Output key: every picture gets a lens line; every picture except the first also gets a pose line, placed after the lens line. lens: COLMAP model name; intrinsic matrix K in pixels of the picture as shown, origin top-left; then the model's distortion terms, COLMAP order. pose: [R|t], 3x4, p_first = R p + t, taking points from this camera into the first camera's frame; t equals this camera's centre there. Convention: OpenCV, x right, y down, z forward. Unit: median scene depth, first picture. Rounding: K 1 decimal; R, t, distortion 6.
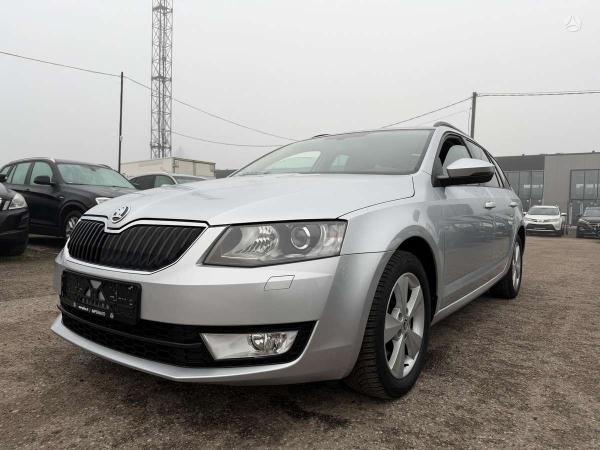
lens RADIAL K [[411.5, 0, 300.0], [0, 411.5, 225.0], [0, 0, 1]] dist [0.057428, -0.073398]
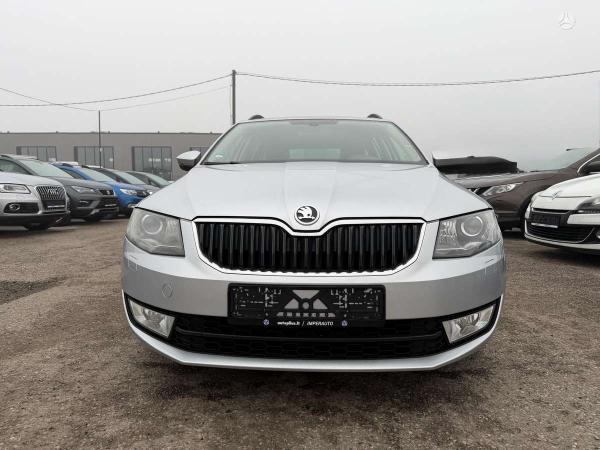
lens RADIAL K [[411.5, 0, 300.0], [0, 411.5, 225.0], [0, 0, 1]] dist [0.057428, -0.073398]
pose [[0.846066, -0.075641, 0.527684, -0.955866], [0.041140, 0.996194, 0.076838, -0.076299], [-0.531488, -0.043301, 0.845959, 0.252279]]
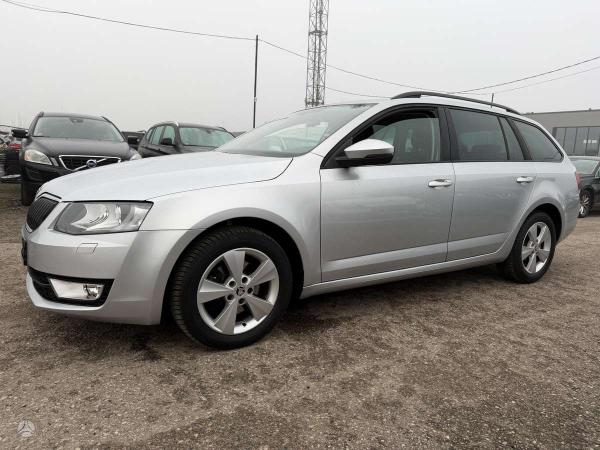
lens RADIAL K [[411.5, 0, 300.0], [0, 411.5, 225.0], [0, 0, 1]] dist [0.057428, -0.073398]
pose [[0.936149, 0.072797, -0.343985, 0.900537], [-0.035802, 0.992983, 0.112708, -0.094455], [0.349776, -0.093196, 0.932186, -0.007594]]
